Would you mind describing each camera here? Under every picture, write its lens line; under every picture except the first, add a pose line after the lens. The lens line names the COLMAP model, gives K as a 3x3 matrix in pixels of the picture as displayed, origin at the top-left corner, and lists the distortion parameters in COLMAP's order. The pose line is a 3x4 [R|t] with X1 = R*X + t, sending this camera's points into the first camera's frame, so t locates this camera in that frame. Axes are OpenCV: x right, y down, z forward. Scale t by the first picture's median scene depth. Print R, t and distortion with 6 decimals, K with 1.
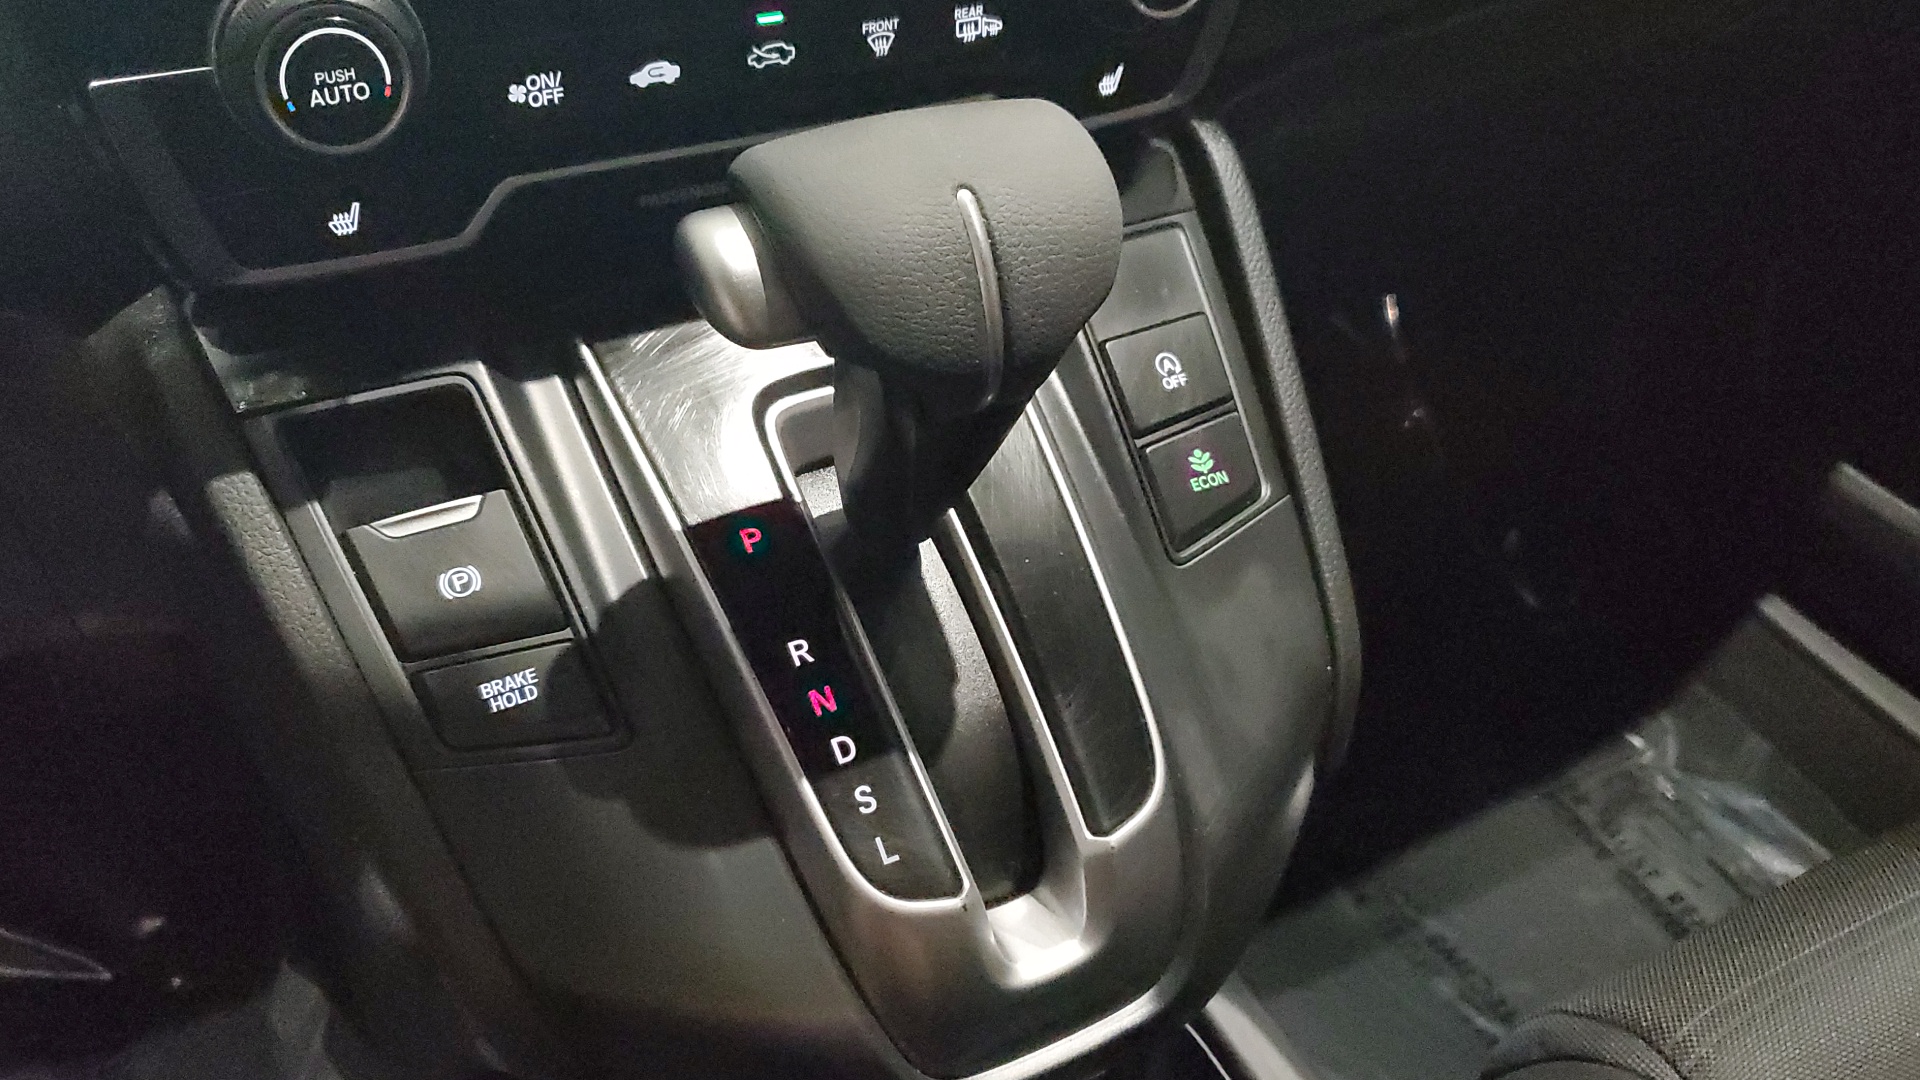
lens RADIAL K [[1640.8, 0, 1016.2], [0, 1640.8, 582.3], [0, 0, 1]] dist [-0.032791, -0.049481]
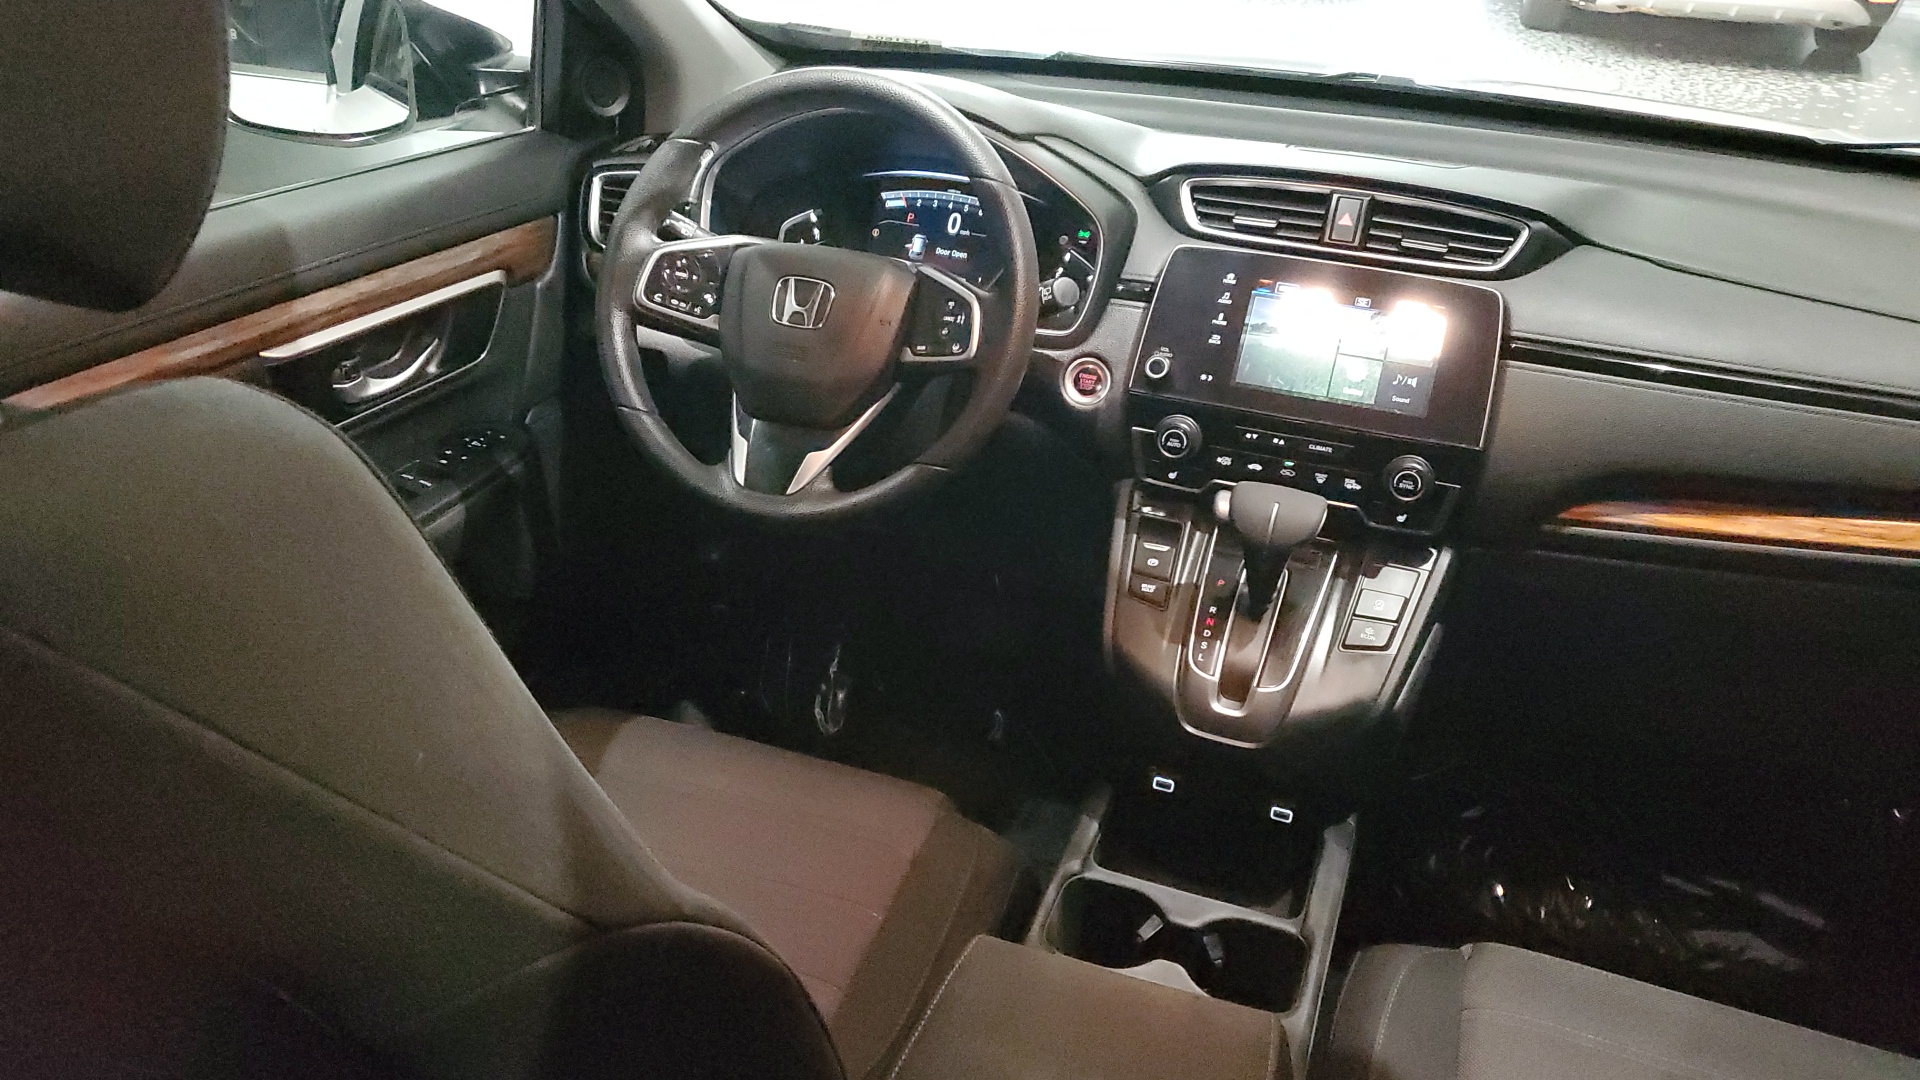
lens RADIAL K [[1494.8, 0, 941.6], [0, 1494.8, 571.2], [0, 0, 1]] dist [0.054934, -0.069250]
pose [[0.635444, 0.321473, -0.702044, 1.808986], [-0.506763, 0.859627, -0.065056, 0.492596], [0.582582, 0.397110, 0.709156, -1.793487]]
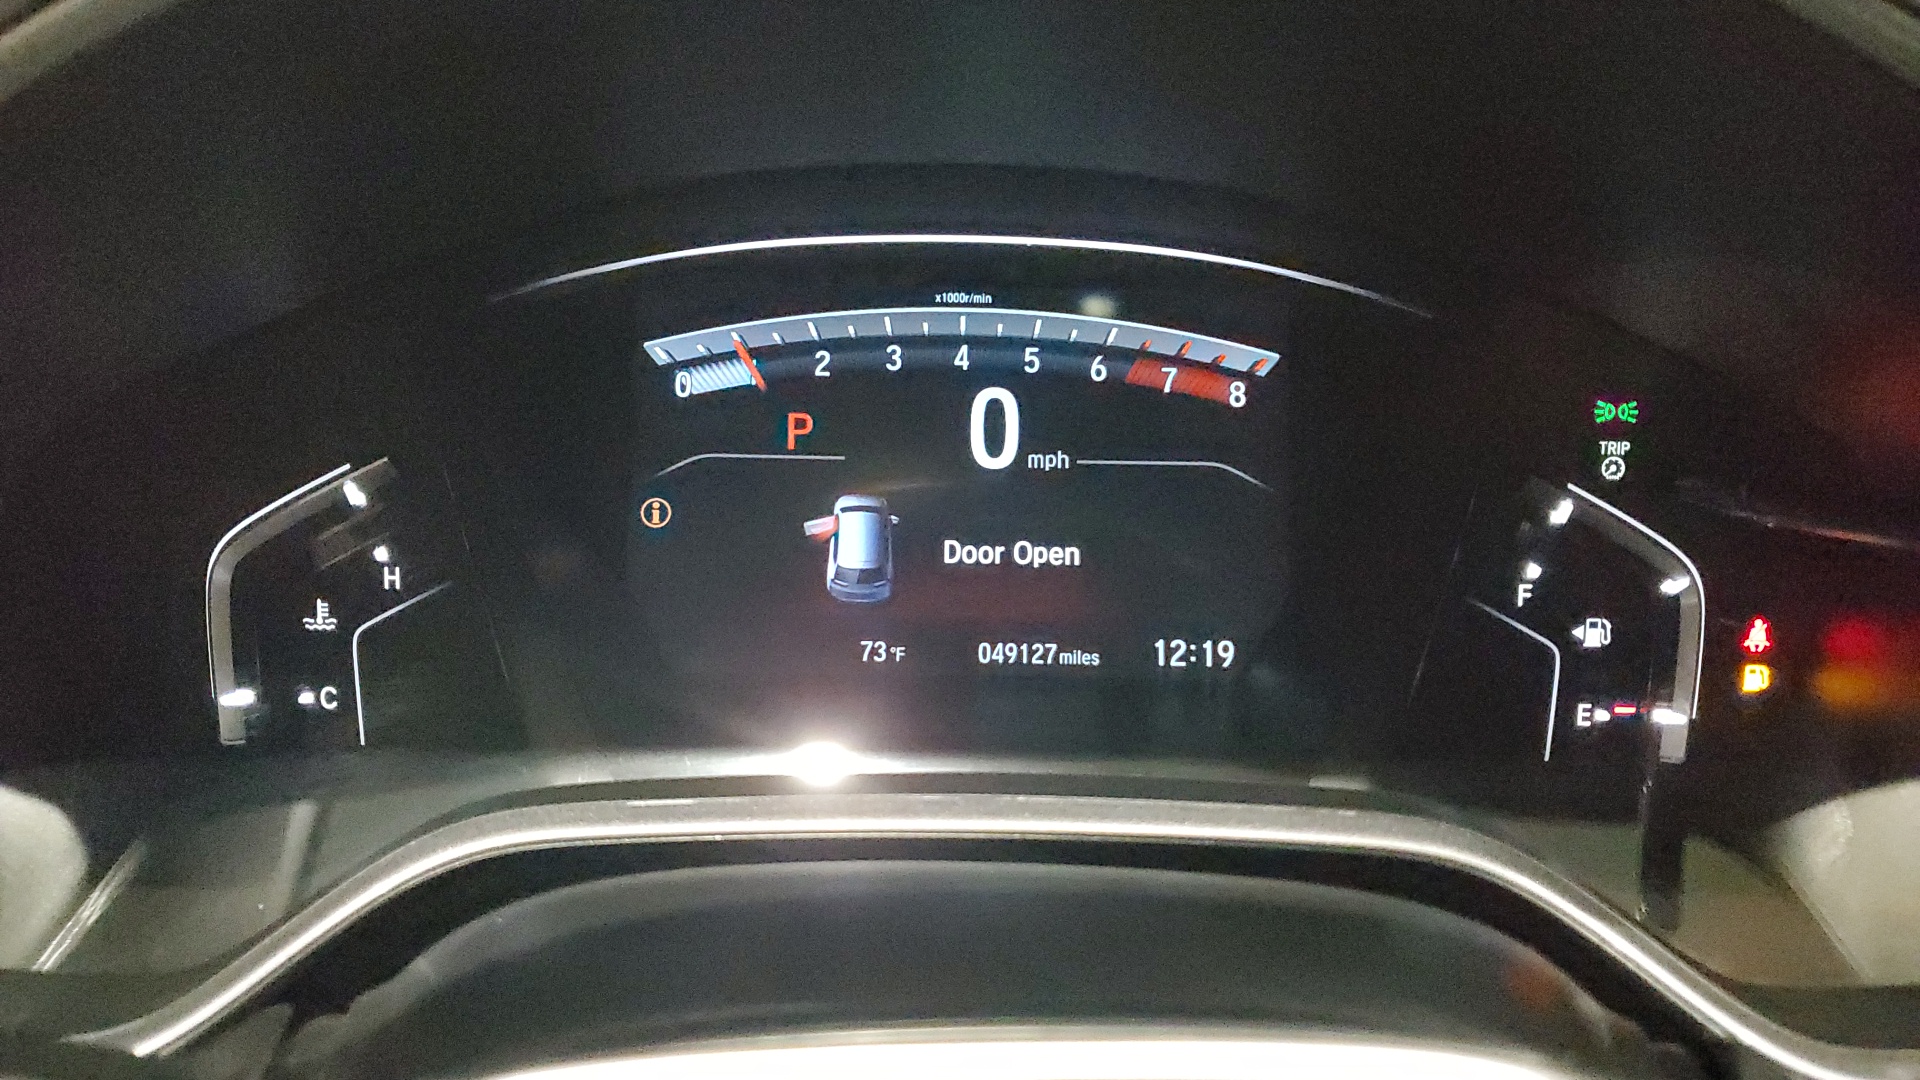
lens RADIAL K [[1494.8, 0, 947.0], [0, 1494.8, 543.7], [0, 0, 1]] dist [0.054934, -0.069250]
pose [[0.868118, 0.152822, -0.472246, -0.900976], [-0.288666, 0.929423, -0.229881, -0.305198], [0.403786, 0.335885, 0.850963, -0.065646]]
